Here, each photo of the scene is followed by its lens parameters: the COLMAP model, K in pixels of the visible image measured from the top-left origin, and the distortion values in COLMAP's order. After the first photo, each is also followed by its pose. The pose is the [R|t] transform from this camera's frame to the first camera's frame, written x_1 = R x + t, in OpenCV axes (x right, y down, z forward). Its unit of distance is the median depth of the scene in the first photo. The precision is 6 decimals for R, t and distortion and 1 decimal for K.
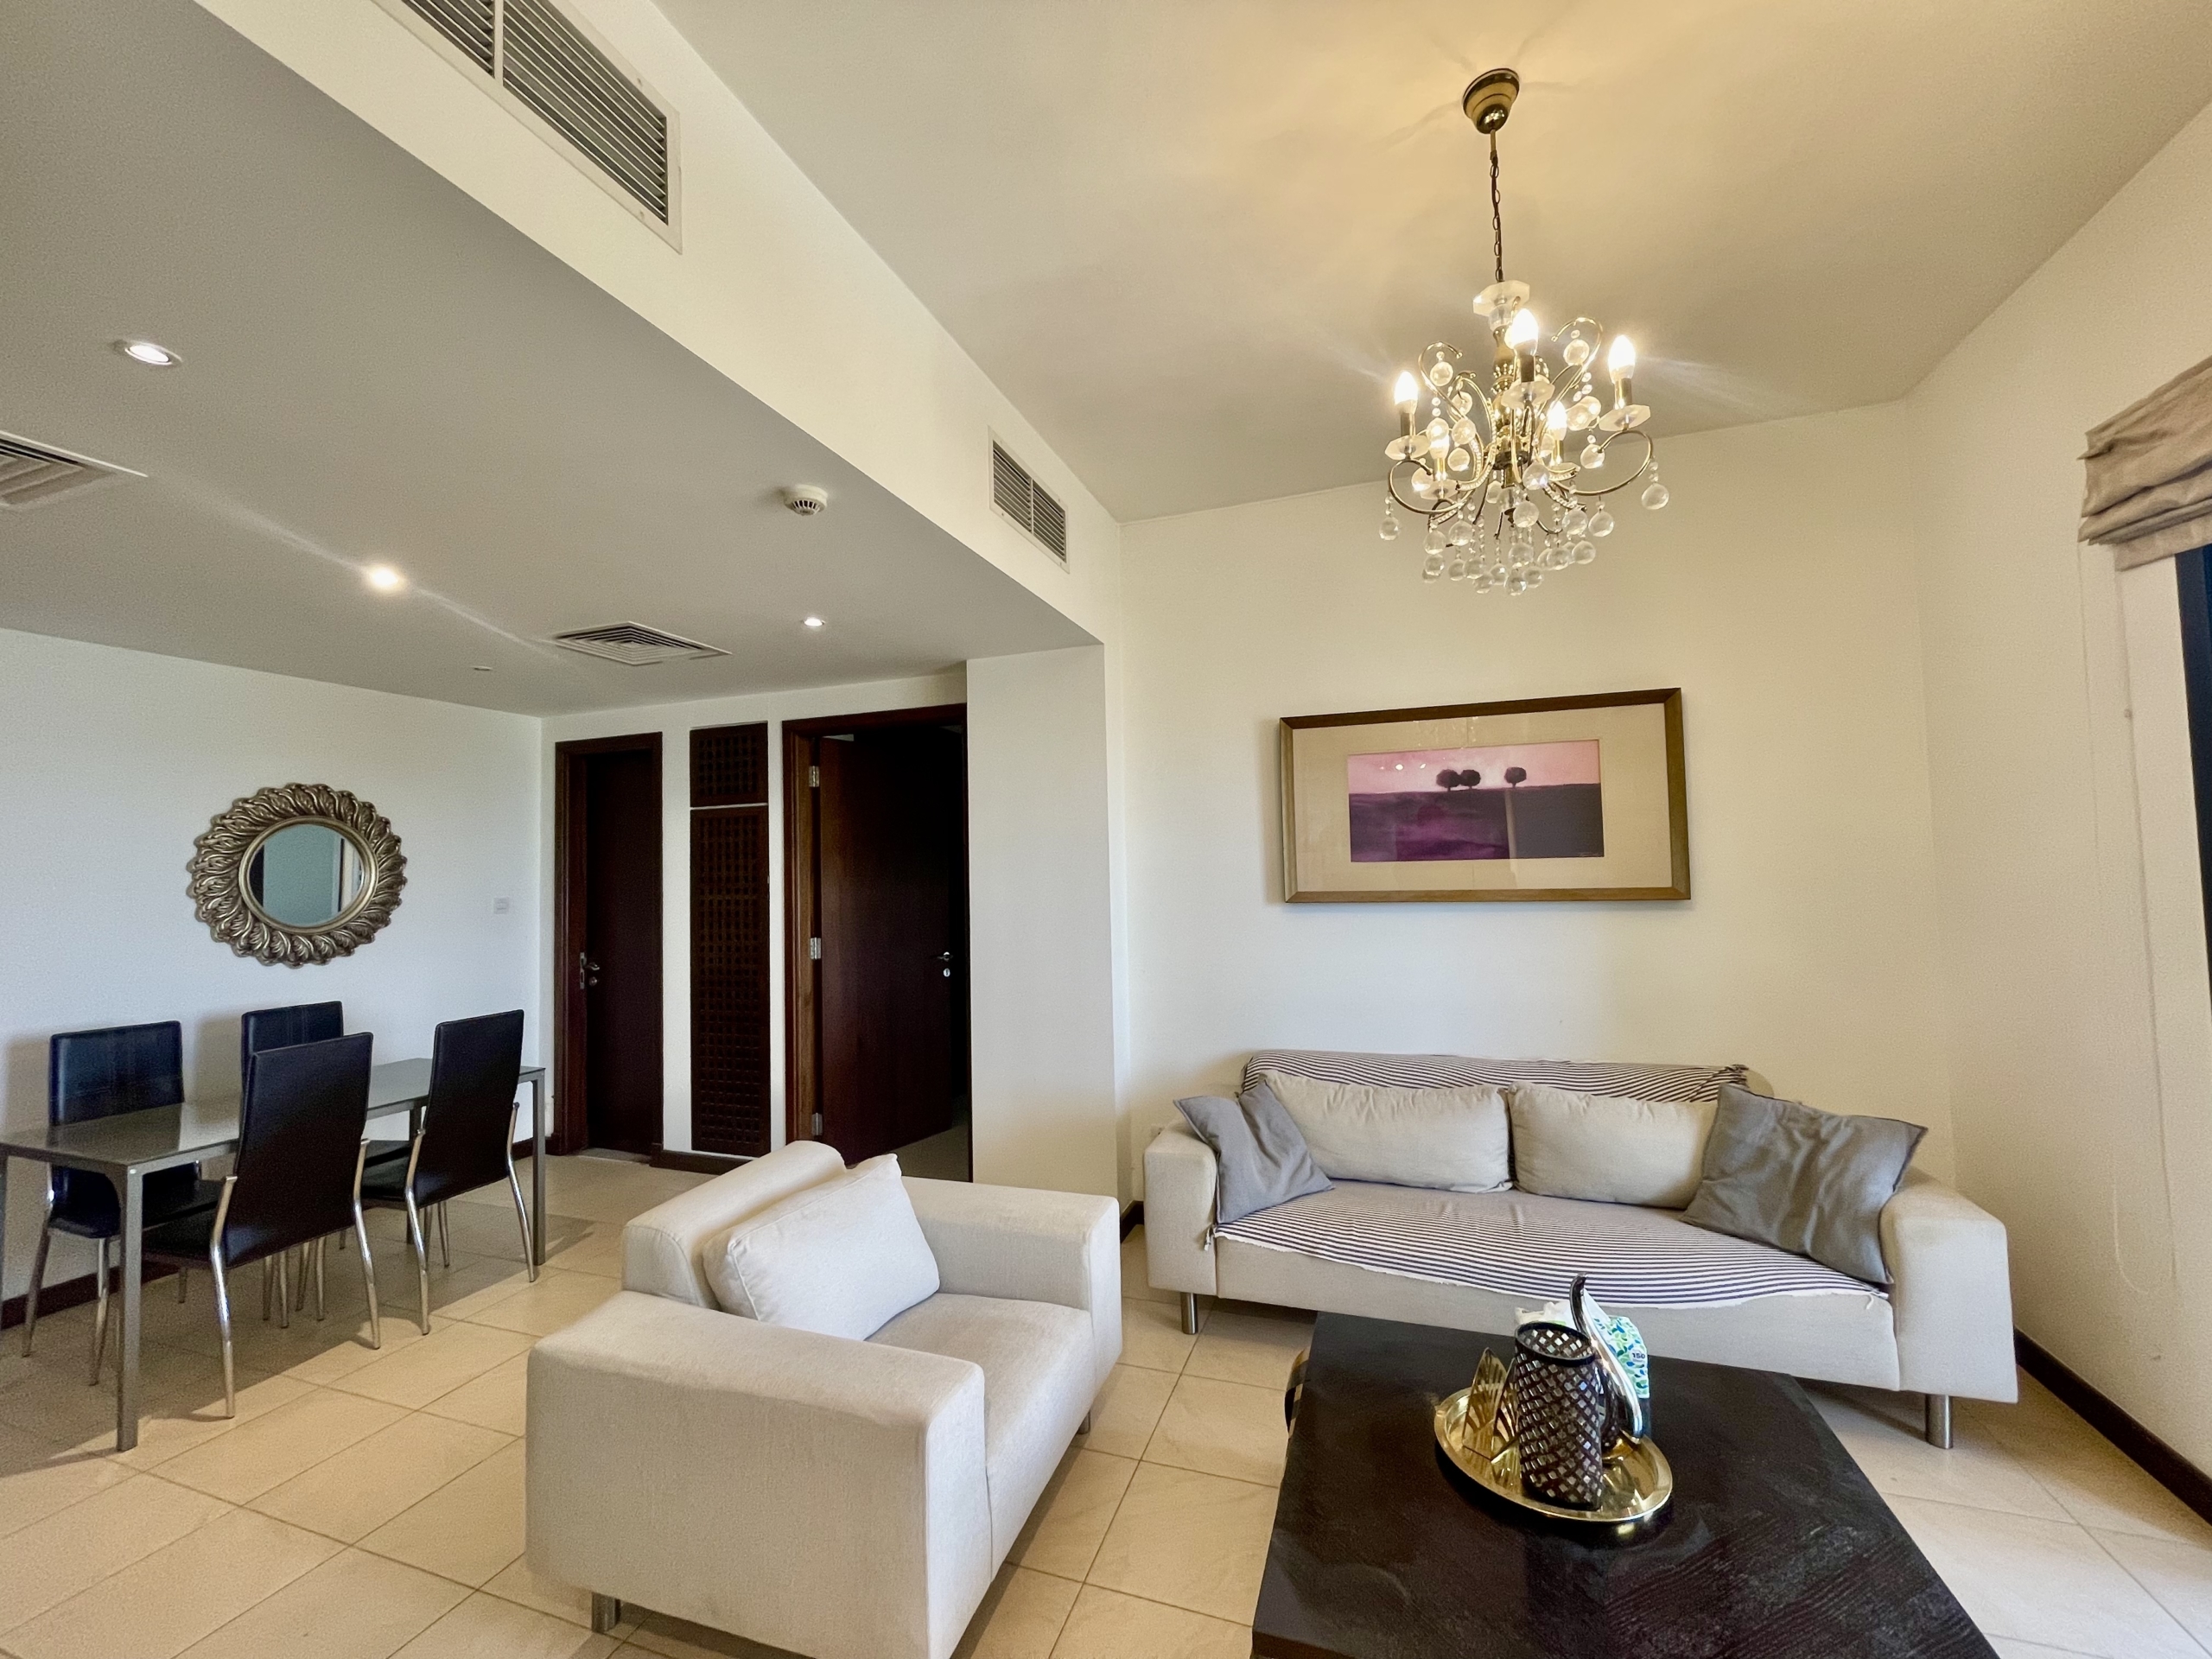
lens RADIAL K [[900.0, 0, 1114.3], [0, 900.0, 831.2], [0, 0, 1]] dist [-0.000022, -0.002084]
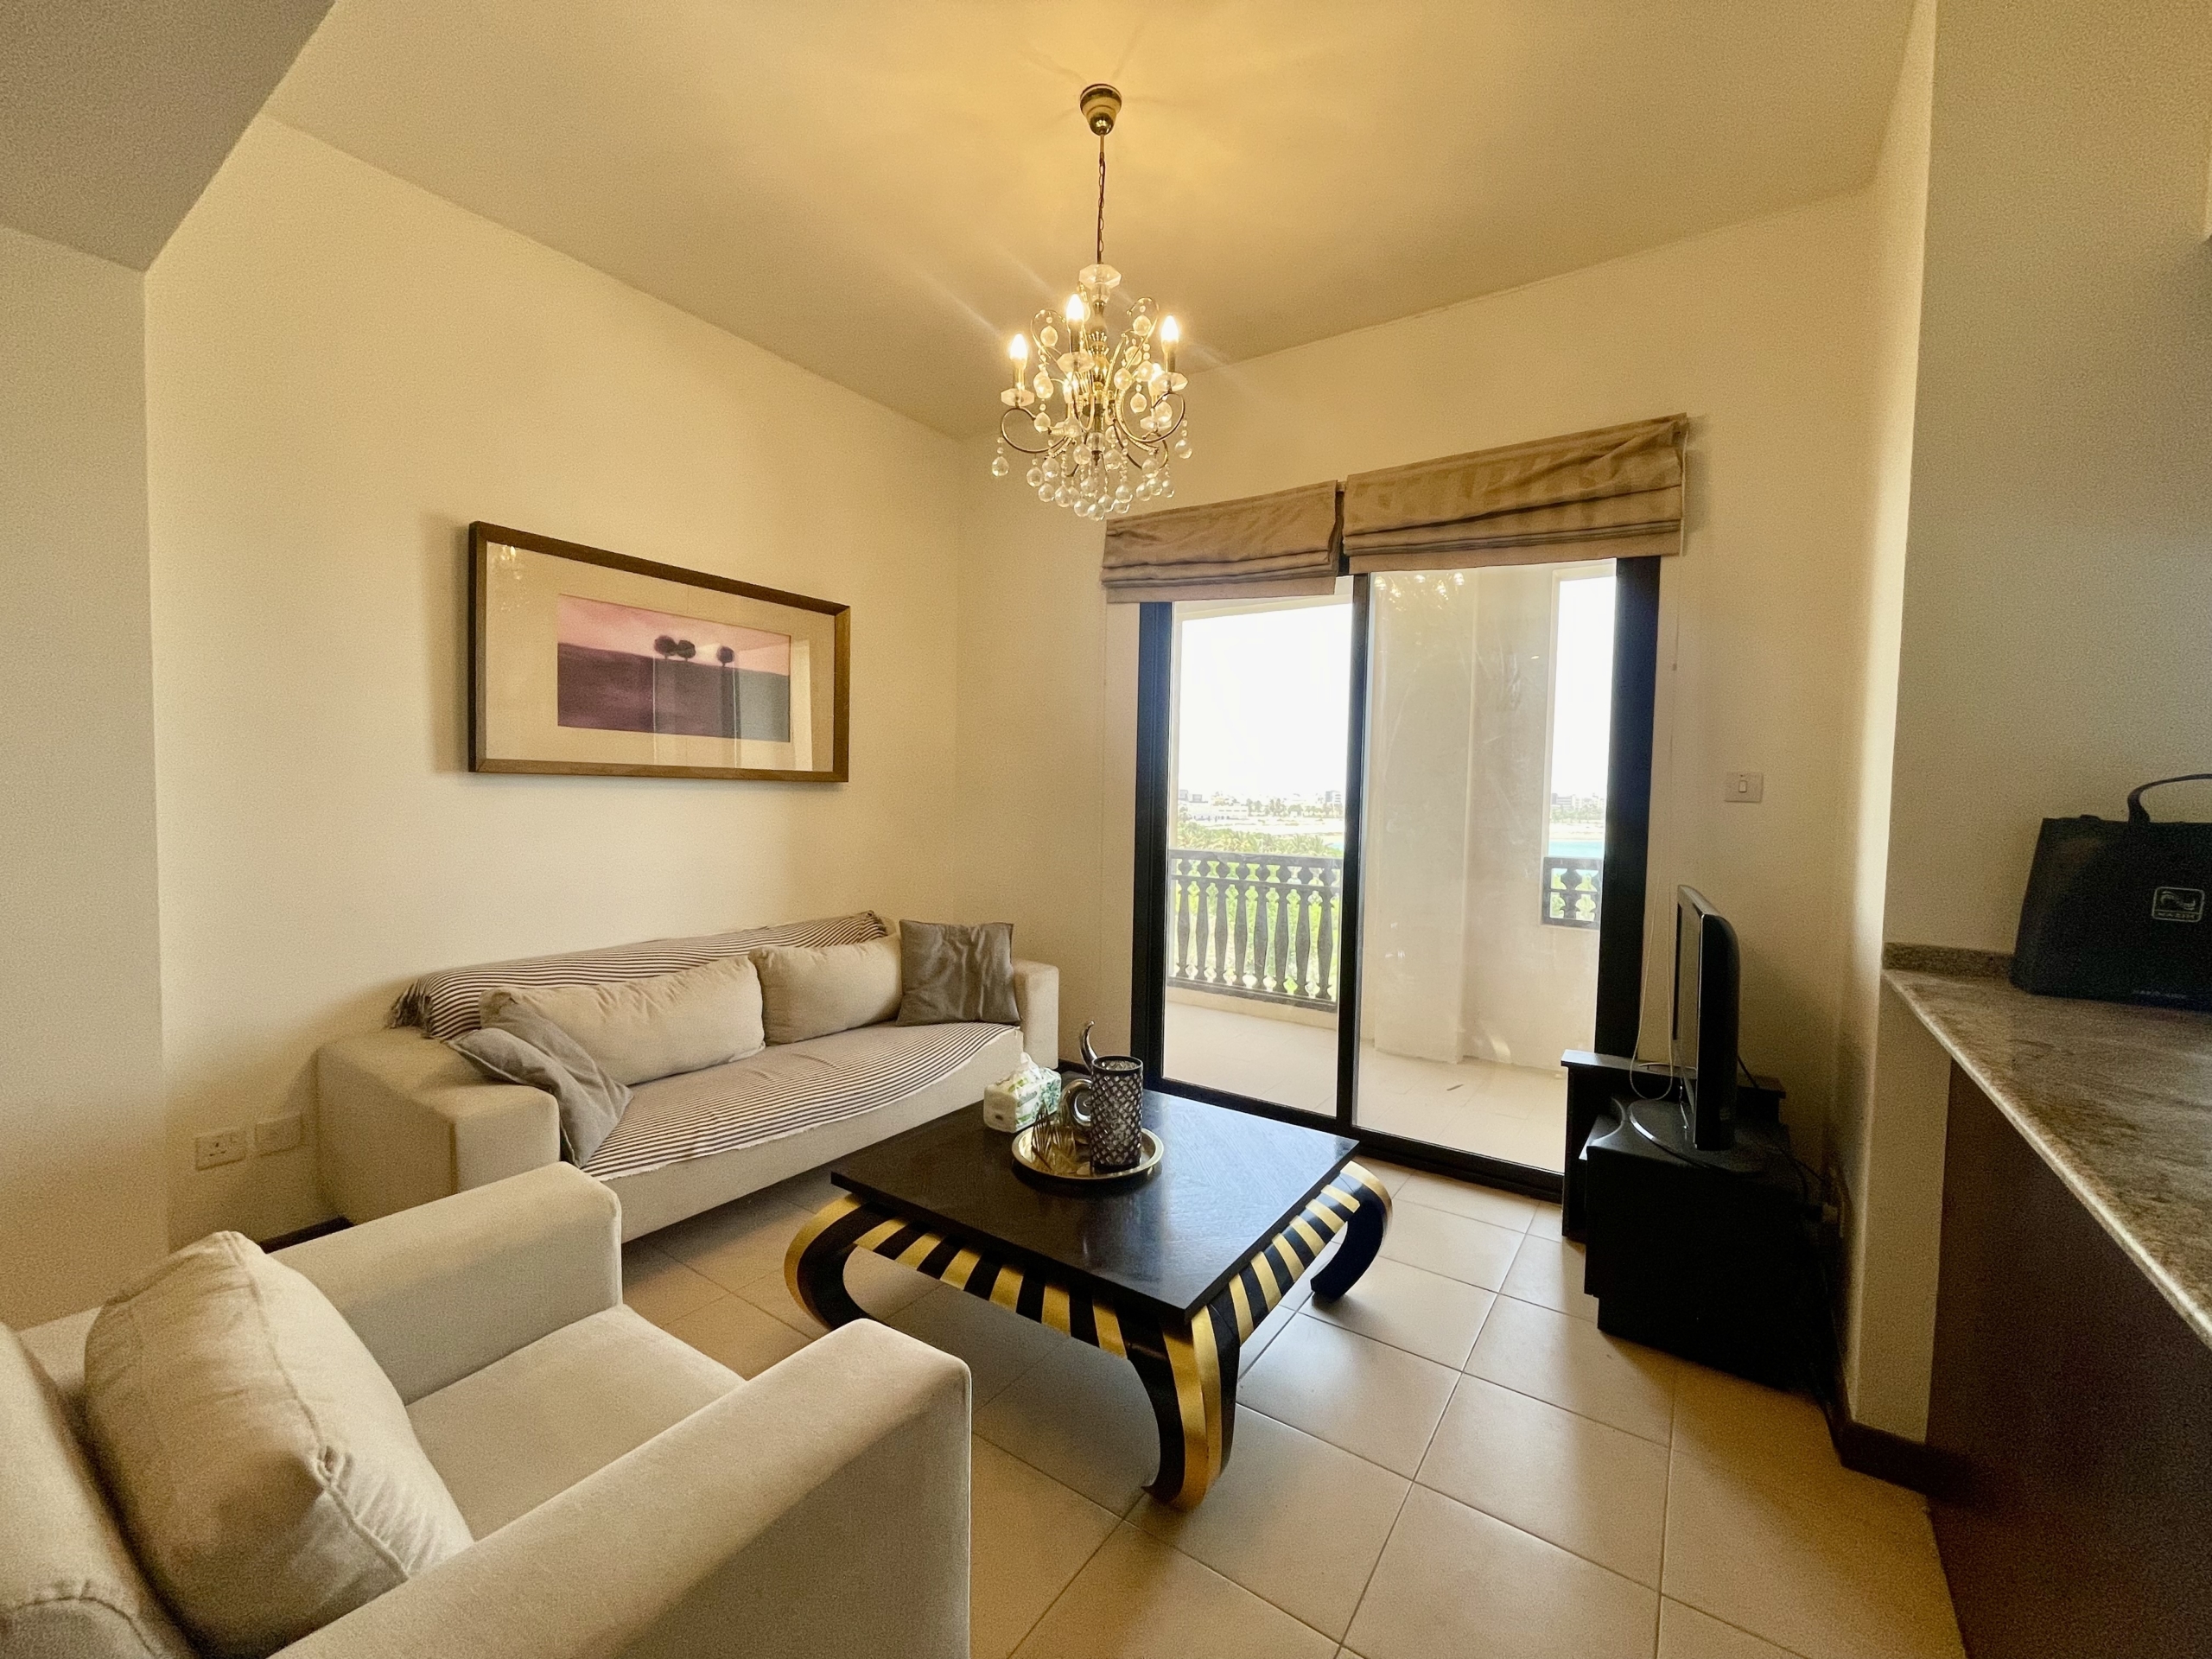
lens RADIAL K [[900.0, 0, 1097.5], [0, 900.0, 831.5], [0, 0, 1]] dist [-0.000022, -0.002084]
pose [[0.268104, -0.017468, 0.963232, -0.474041], [-0.070185, 0.996825, 0.037613, 0.077111], [-0.960830, -0.077688, 0.266026, 0.359349]]
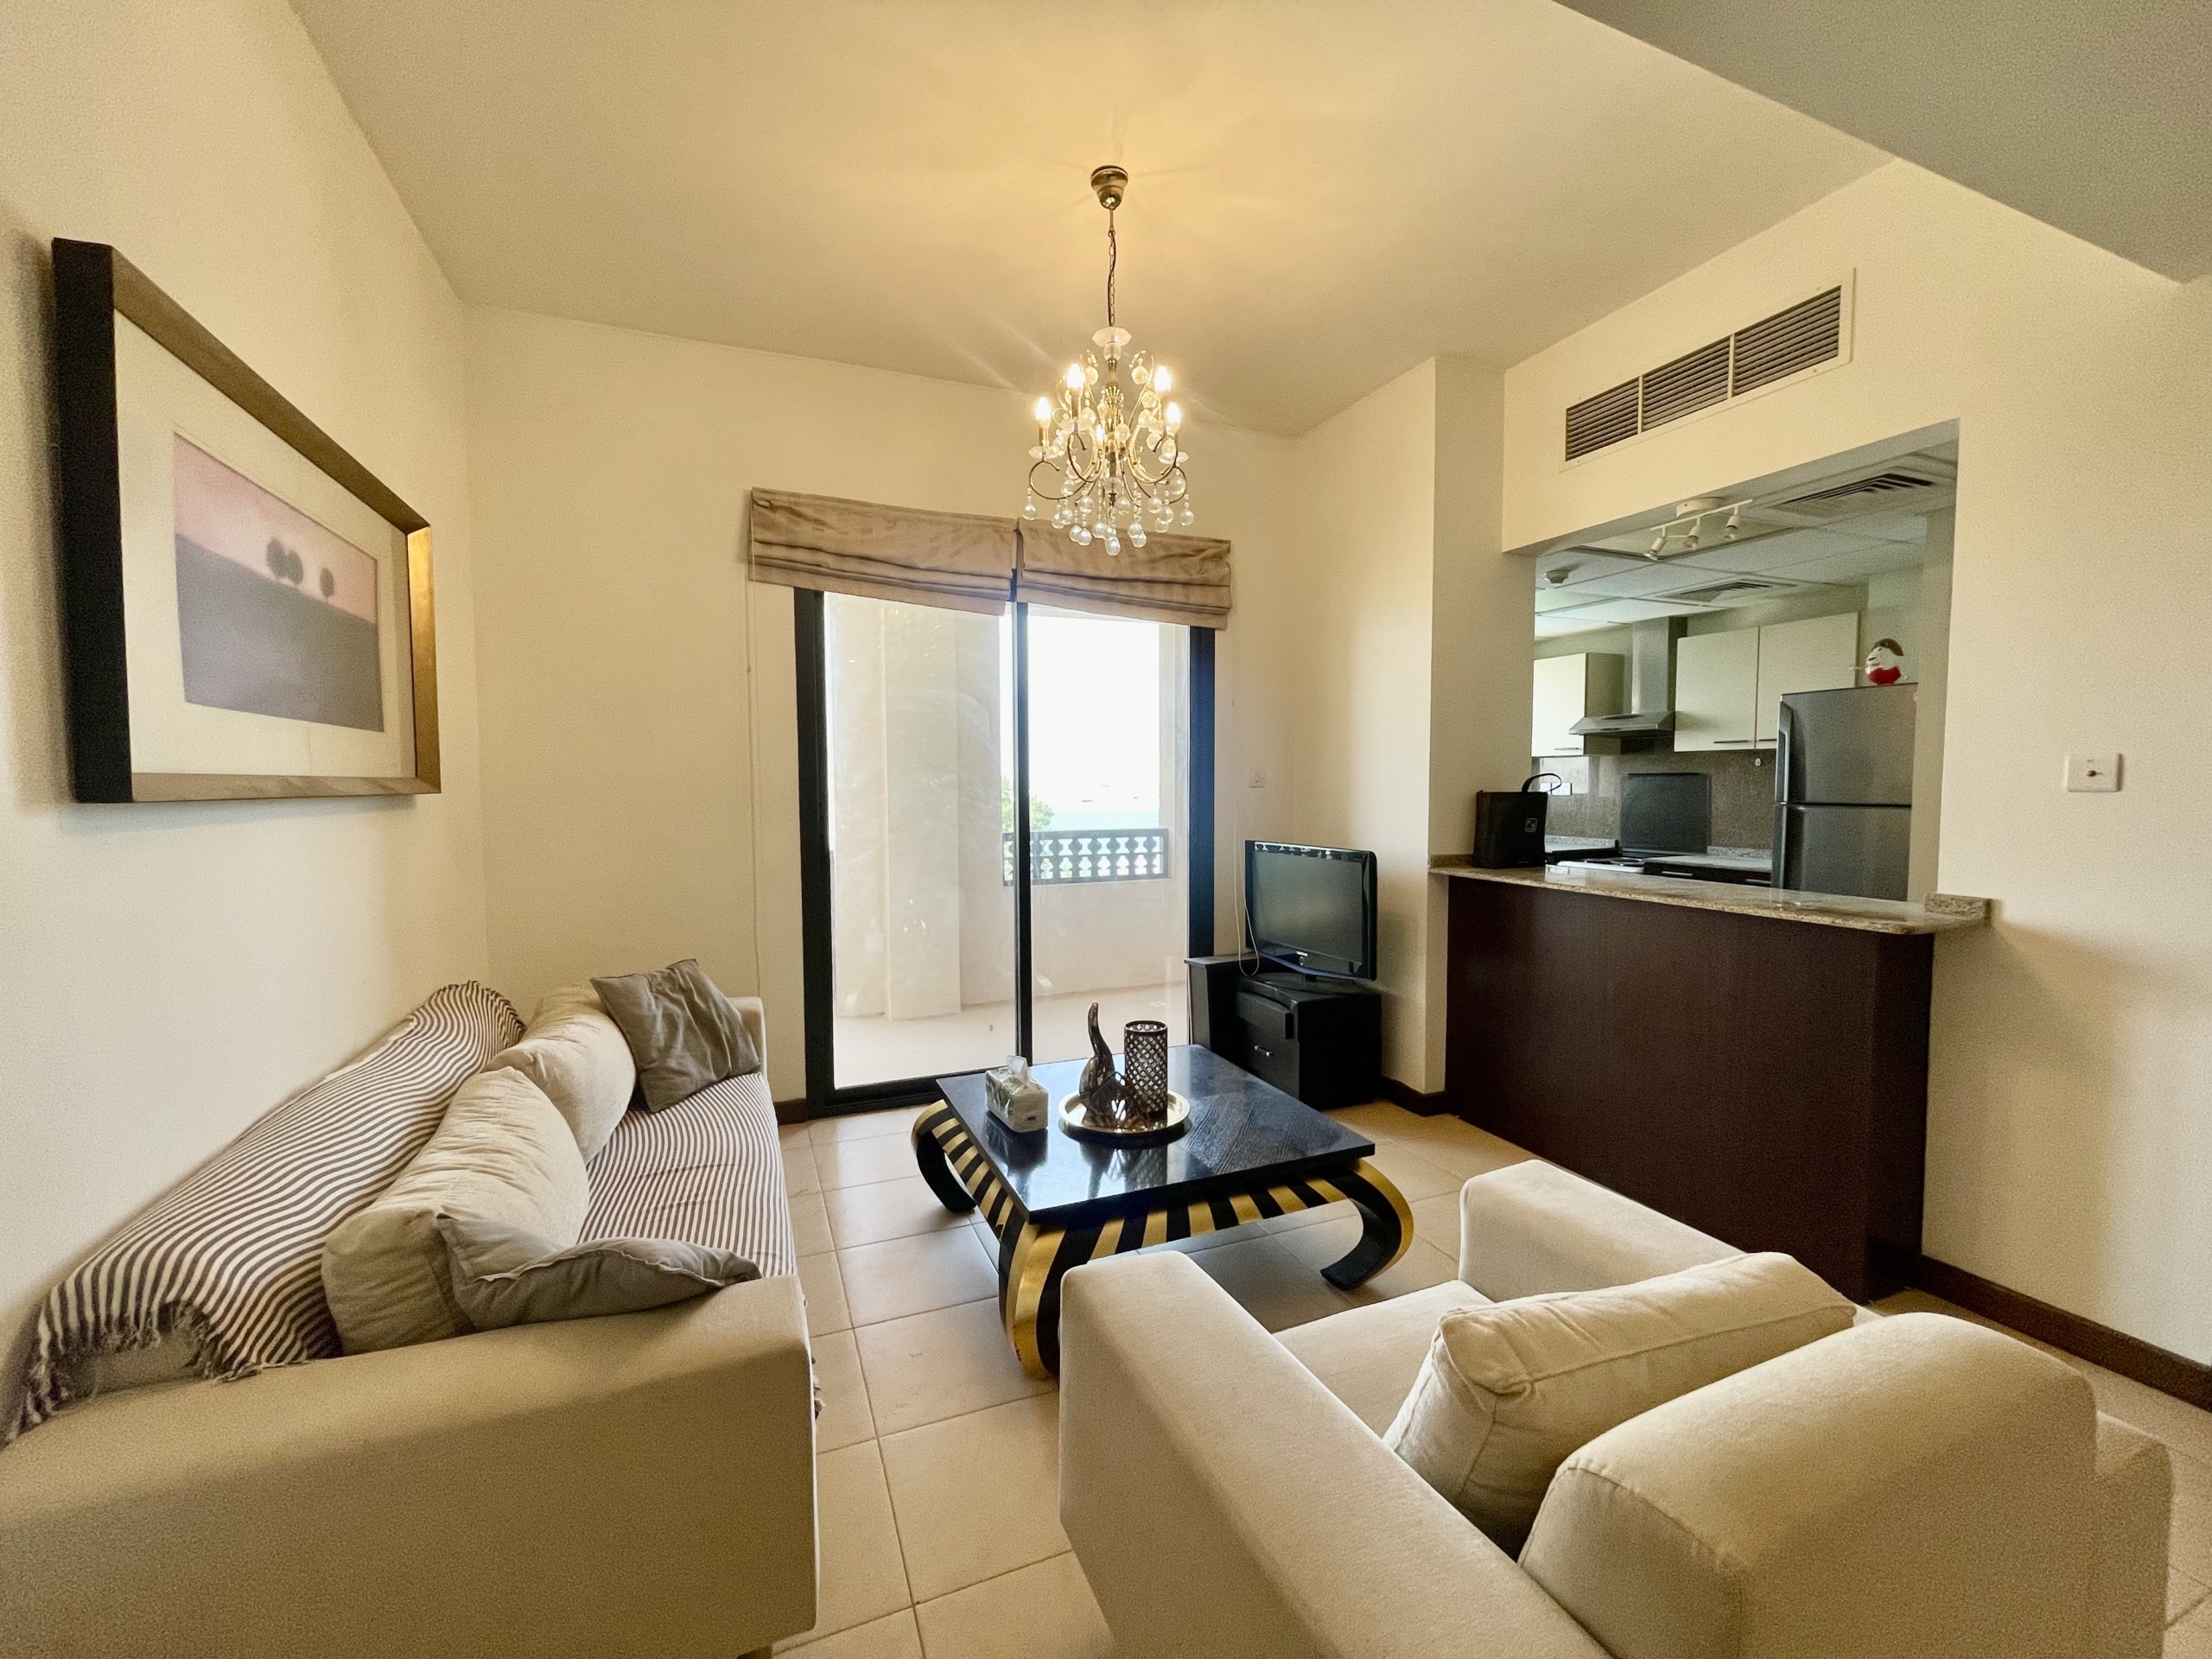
lens RADIAL K [[900.0, 0, 1110.3], [0, 900.0, 832.5], [0, 0, 1]] dist [-0.000022, -0.002084]
pose [[-0.668275, -0.019553, 0.743657, -0.378814], [-0.015924, 0.999801, 0.011978, 0.097039], [-0.743744, -0.003838, -0.668454, 1.148442]]
